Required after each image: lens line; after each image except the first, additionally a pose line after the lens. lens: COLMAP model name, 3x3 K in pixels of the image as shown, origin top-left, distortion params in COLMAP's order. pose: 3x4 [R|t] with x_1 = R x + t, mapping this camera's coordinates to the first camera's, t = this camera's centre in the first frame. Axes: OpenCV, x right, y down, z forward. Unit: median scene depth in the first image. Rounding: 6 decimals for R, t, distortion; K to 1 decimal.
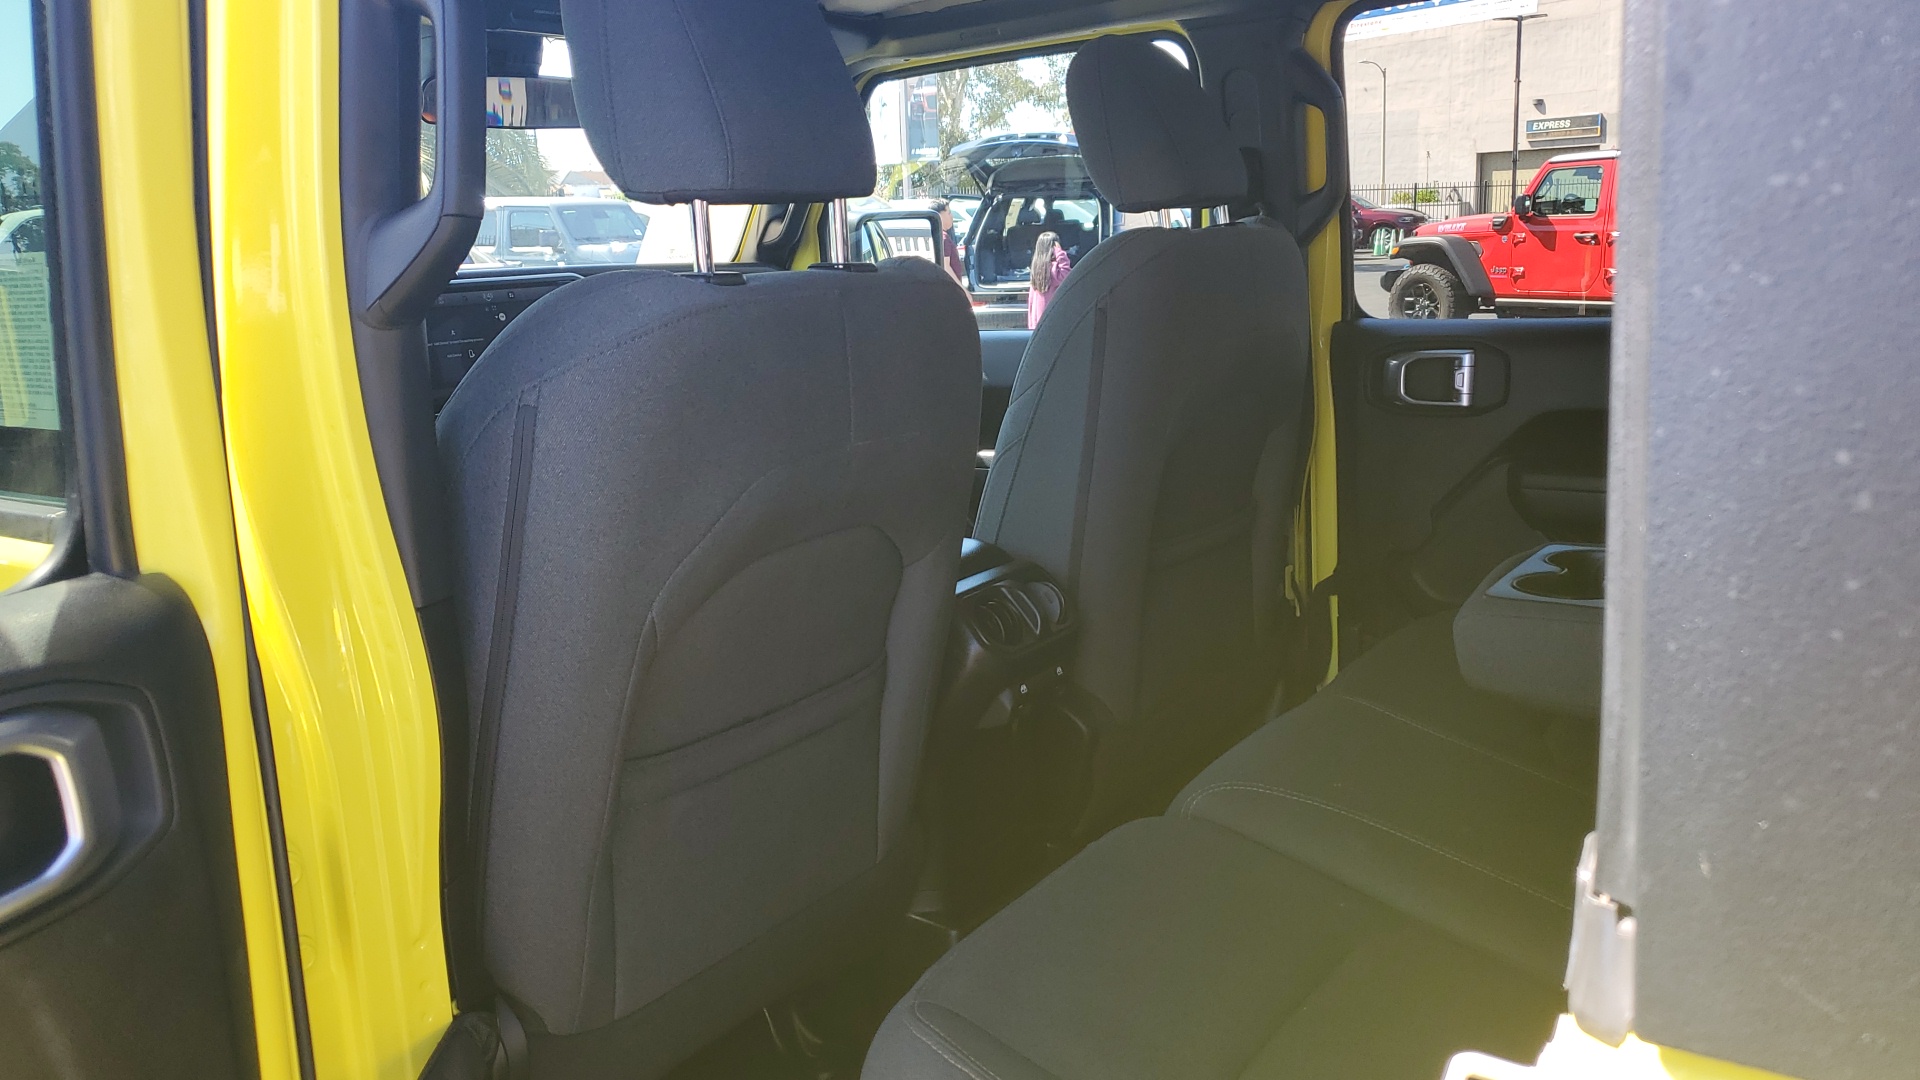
lens RADIAL K [[1521.5, 0, 1002.9], [0, 1521.5, 547.7], [0, 0, 1]] dist [0.034243, -0.045804]
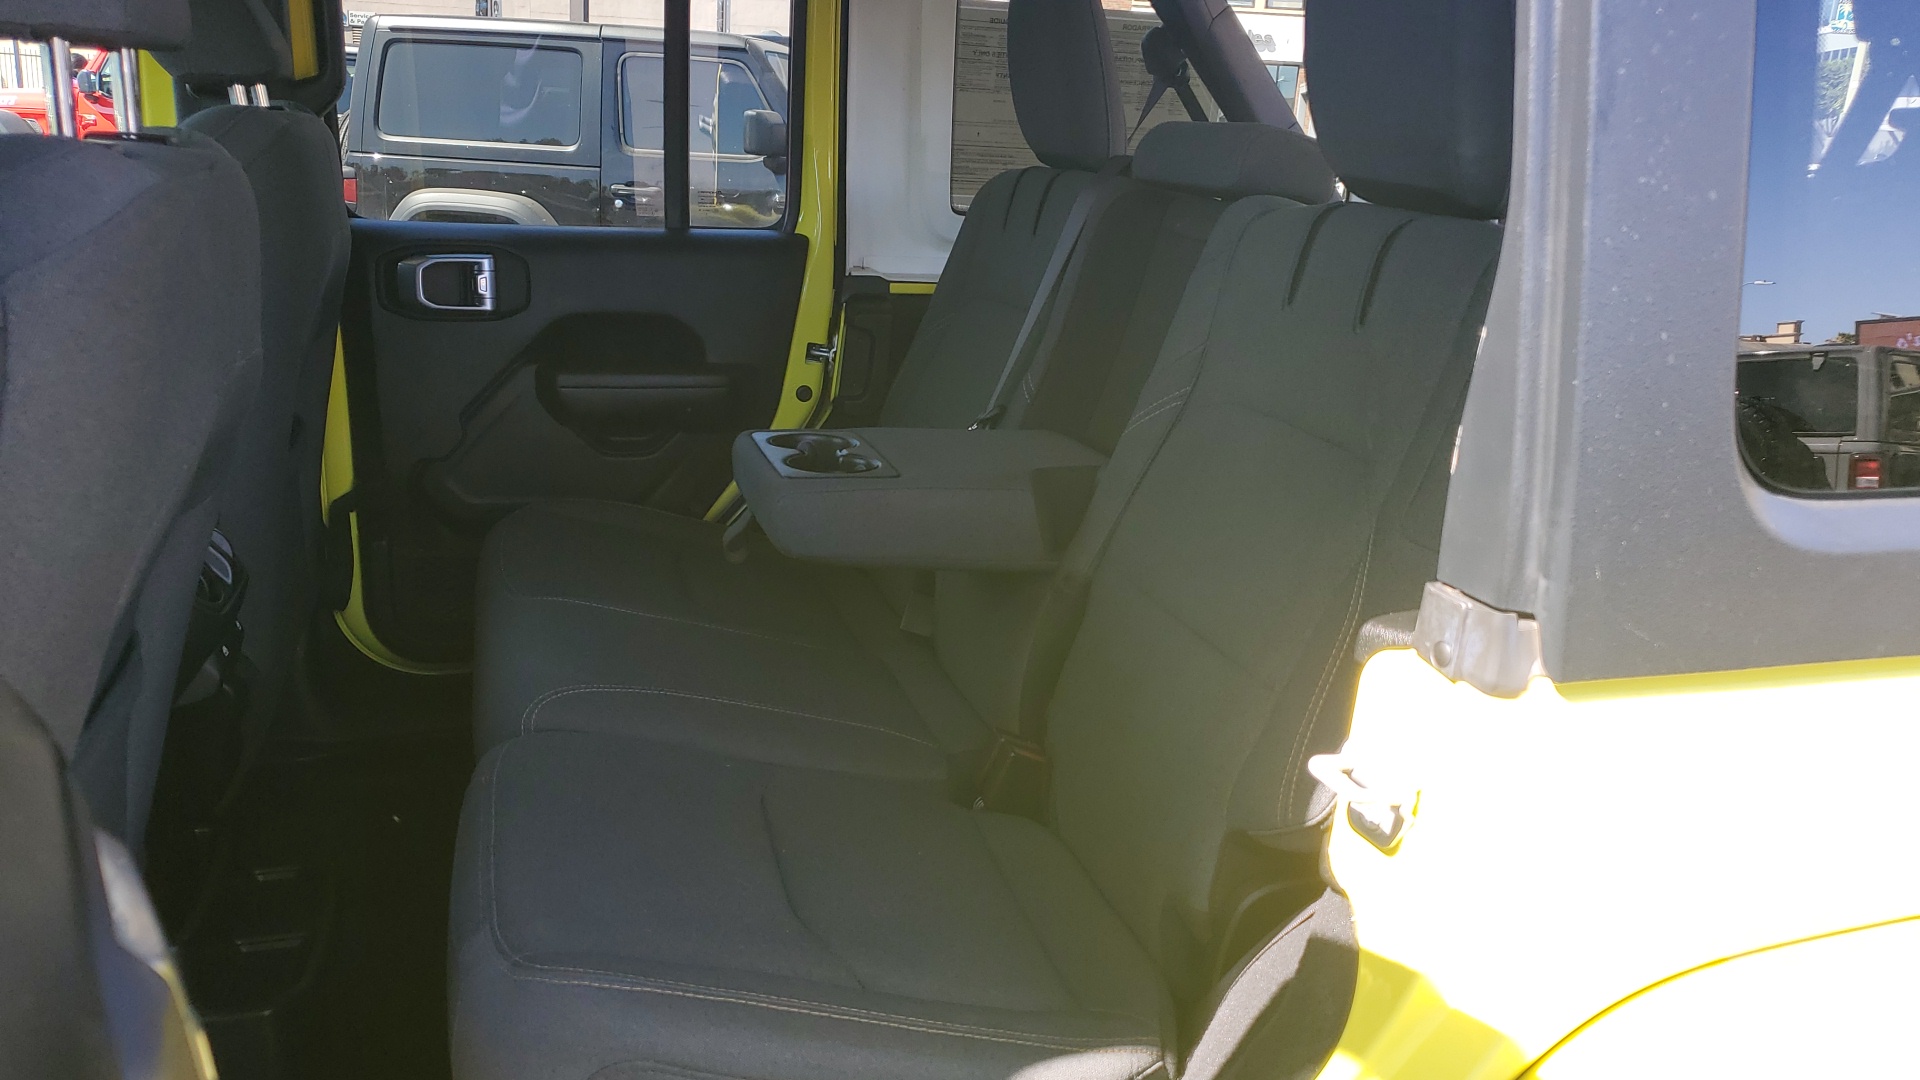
lens RADIAL K [[1521.5, 0, 990.7], [0, 1521.5, 579.9], [0, 0, 1]] dist [0.034243, -0.045804]
pose [[0.606226, -0.149324, 0.781148, -0.490963], [0.083206, 0.988733, 0.124432, -0.022336], [-0.790928, -0.010438, 0.611820, 0.174691]]
